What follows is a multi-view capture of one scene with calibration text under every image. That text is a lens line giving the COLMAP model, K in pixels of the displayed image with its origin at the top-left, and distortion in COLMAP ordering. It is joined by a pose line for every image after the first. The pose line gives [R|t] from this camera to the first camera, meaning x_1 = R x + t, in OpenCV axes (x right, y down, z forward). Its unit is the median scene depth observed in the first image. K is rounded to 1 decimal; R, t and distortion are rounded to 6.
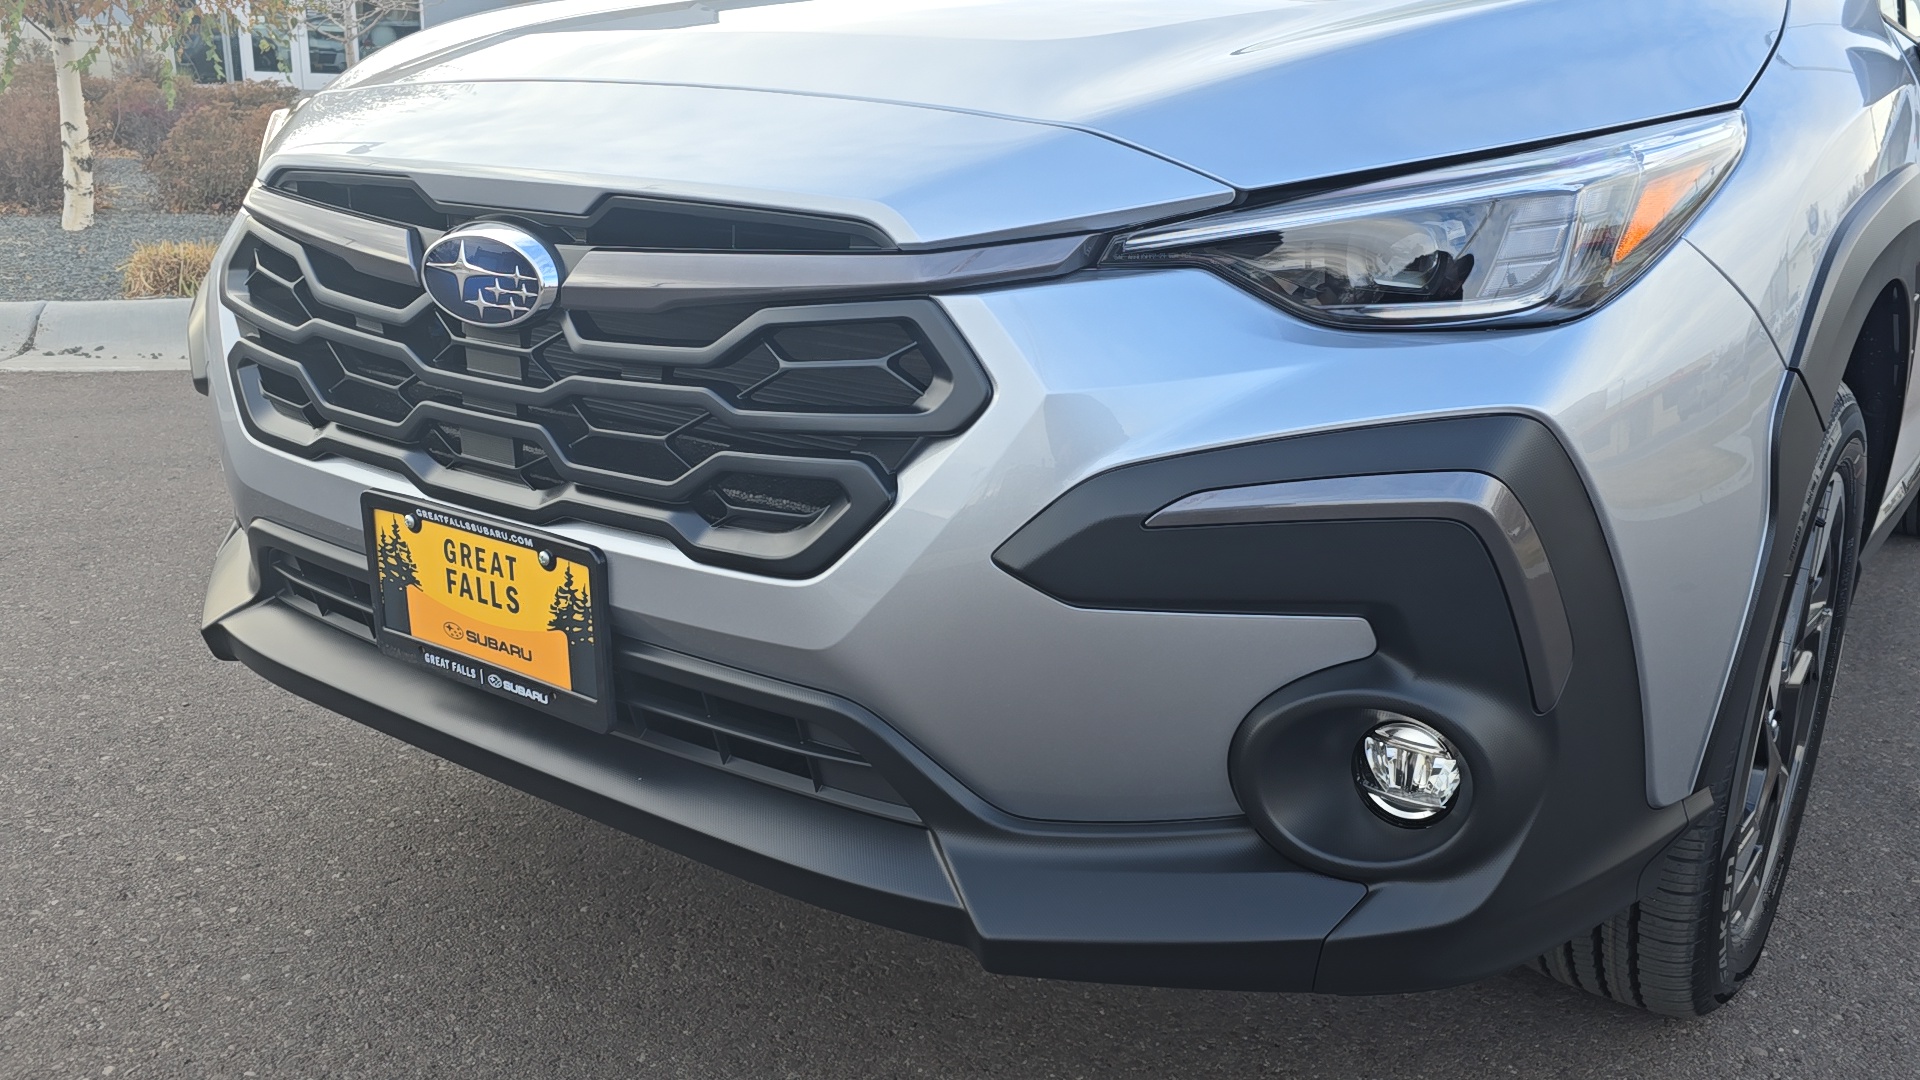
lens RADIAL K [[1587.6, 0, 975.0], [0, 1587.6, 561.3], [0, 0, 1]] dist [-0.001507, 0.011225]
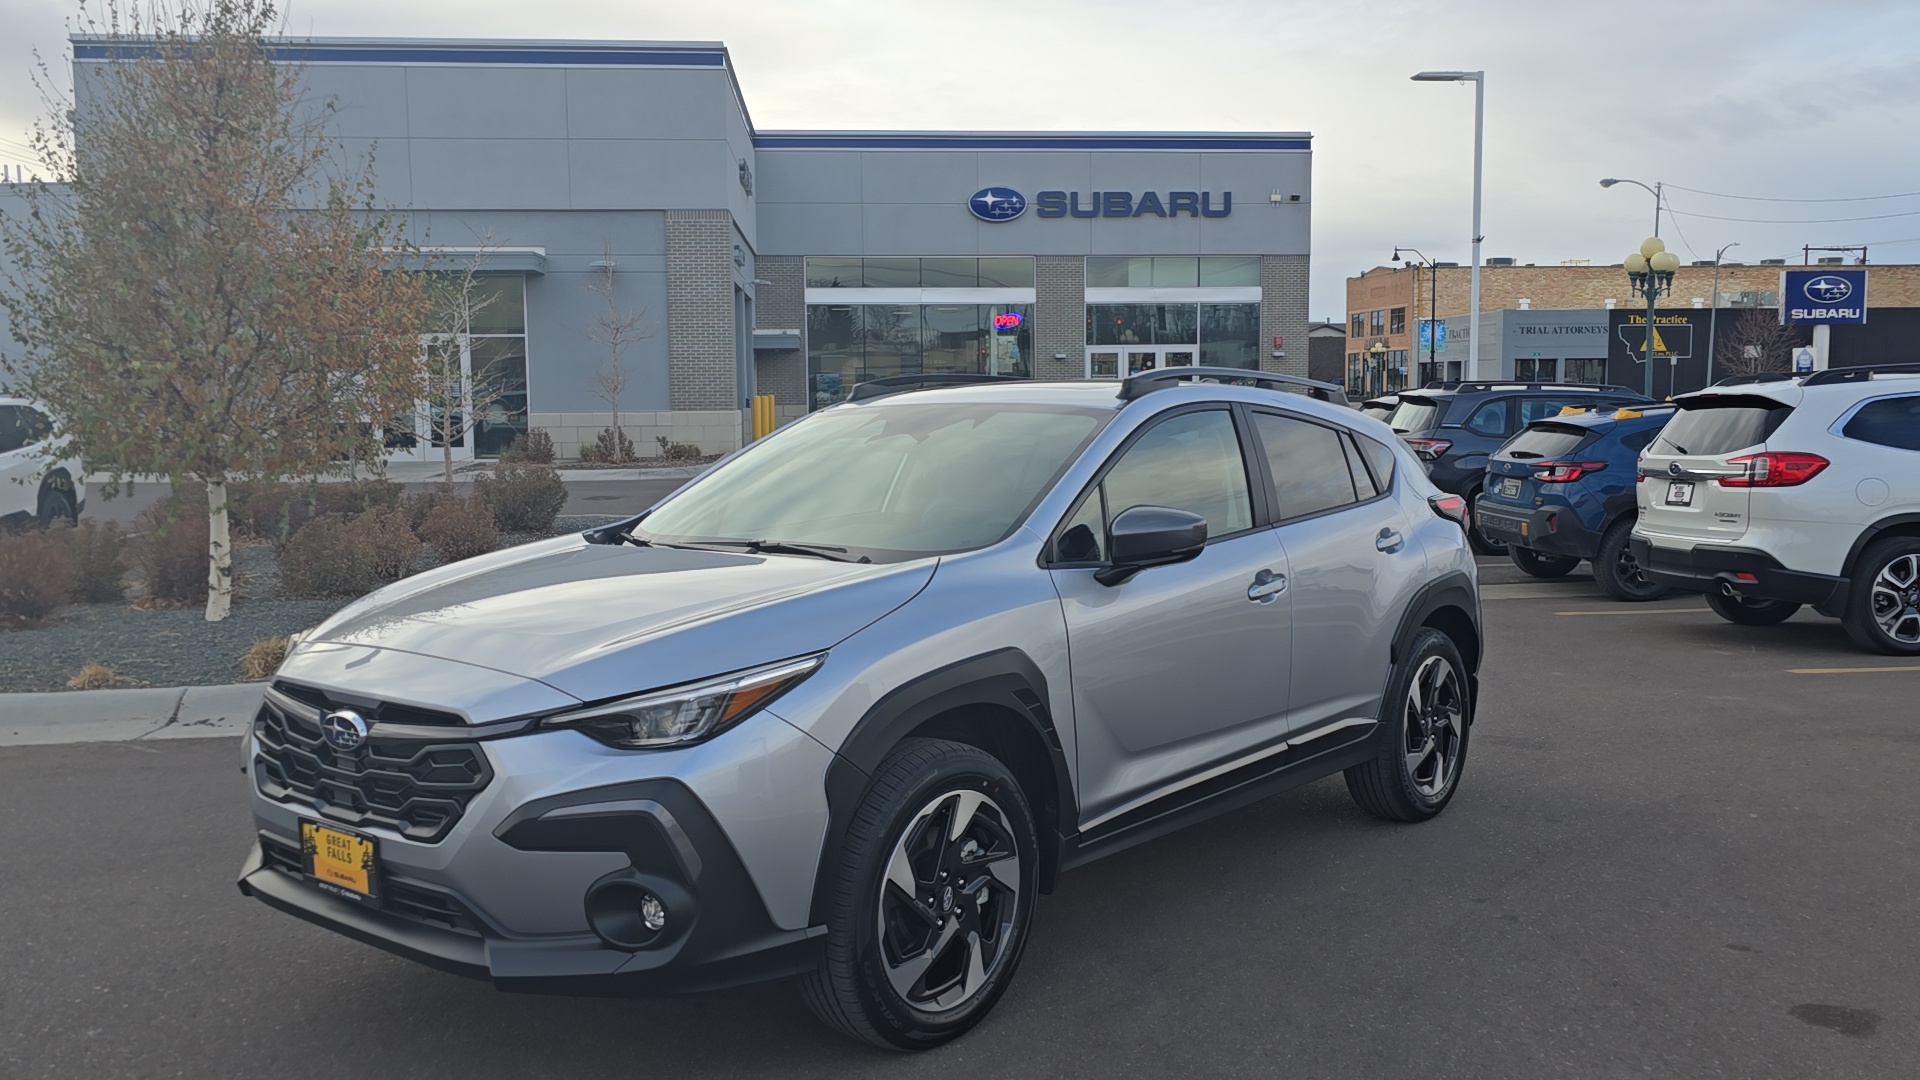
lens RADIAL K [[1587.6, 0, 975.0], [0, 1587.6, 561.3], [0, 0, 1]] dist [-0.001507, 0.011225]
pose [[0.997293, -0.034492, -0.064932, 0.891468], [0.021086, 0.980213, -0.196818, 0.080704], [0.070436, 0.194916, 0.978287, -1.507182]]
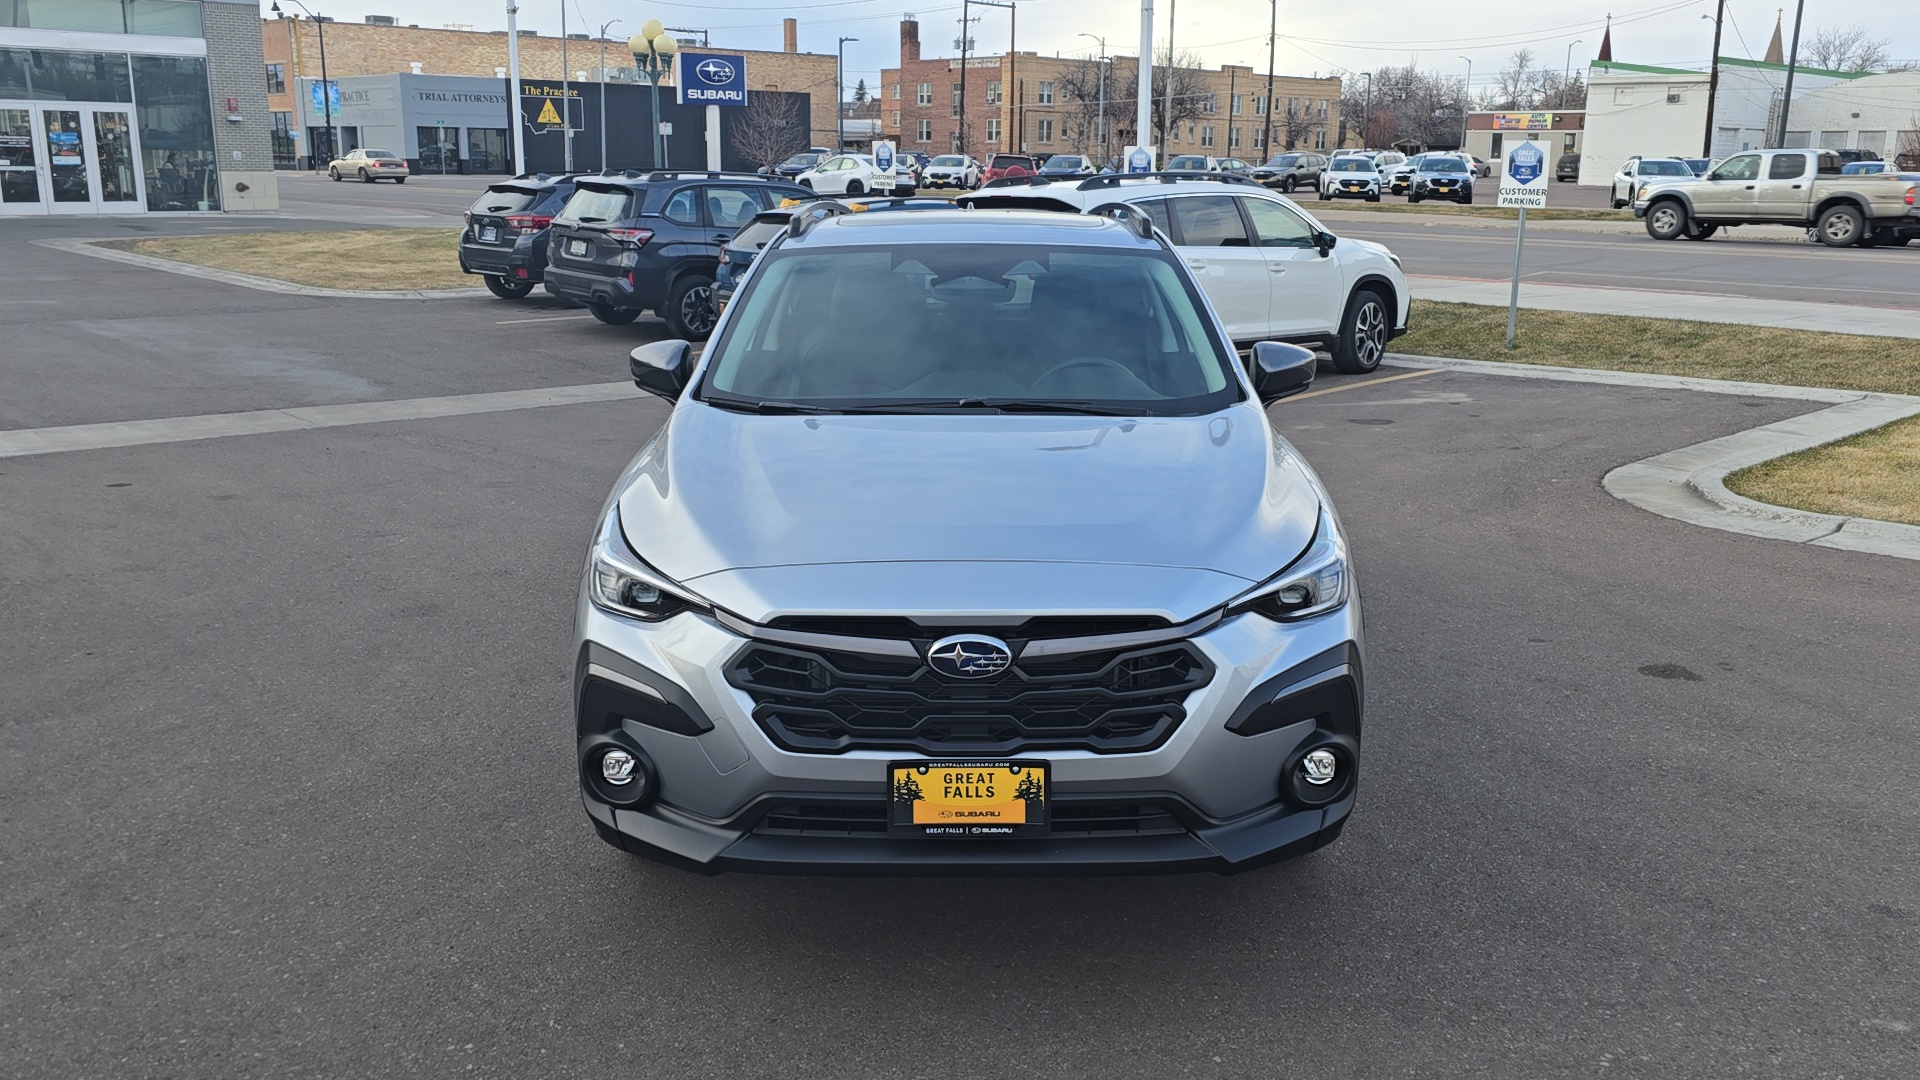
lens RADIAL K [[1587.6, 0, 975.0], [0, 1587.6, 561.3], [0, 0, 1]] dist [-0.001507, 0.011225]
pose [[0.807584, -0.166179, 0.565856, -1.576891], [0.188721, 0.981847, 0.019006, -0.355892], [-0.558742, 0.091440, 0.824285, -0.921291]]
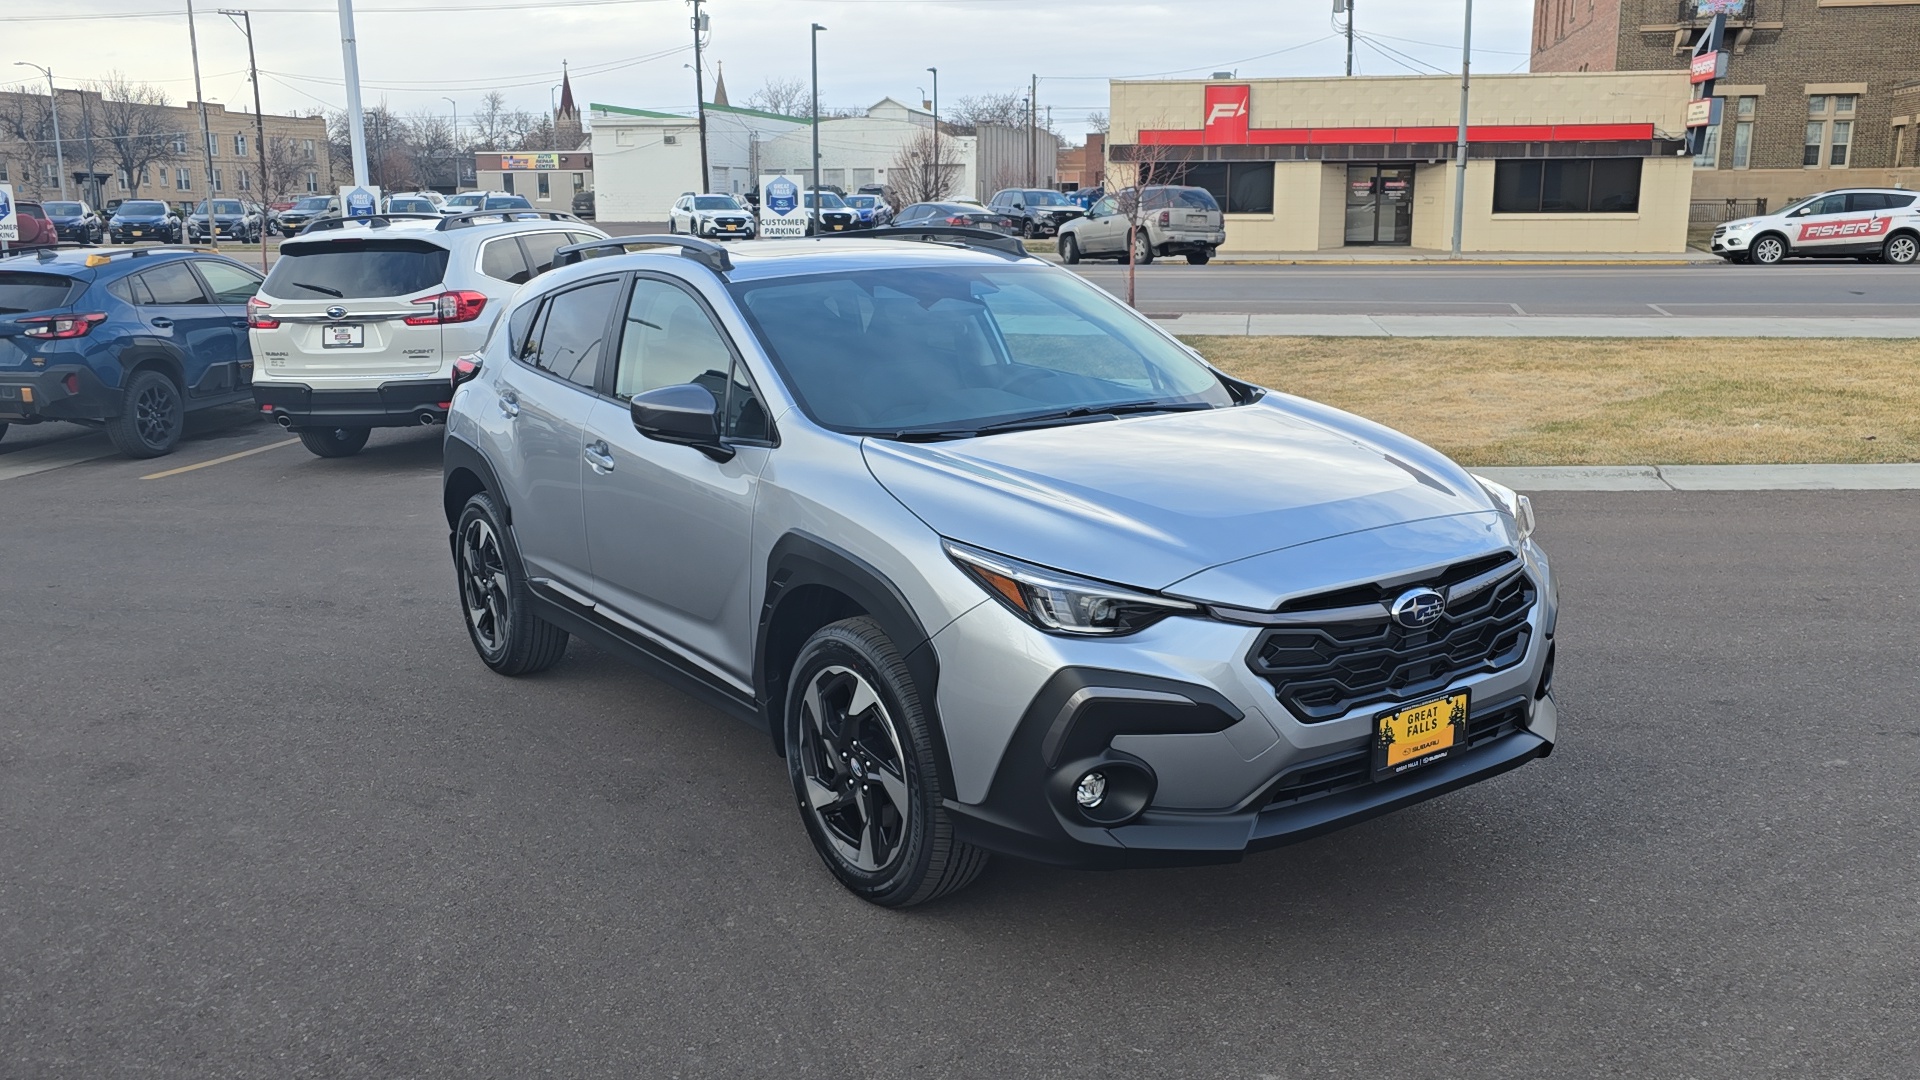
lens RADIAL K [[1587.6, 0, 975.0], [0, 1587.6, 561.3], [0, 0, 1]] dist [-0.001507, 0.011225]
pose [[0.324121, -0.241911, 0.914562, -2.921919], [0.298413, 0.943539, 0.143818, -0.847177], [-0.897717, 0.226303, 0.378011, 0.640557]]
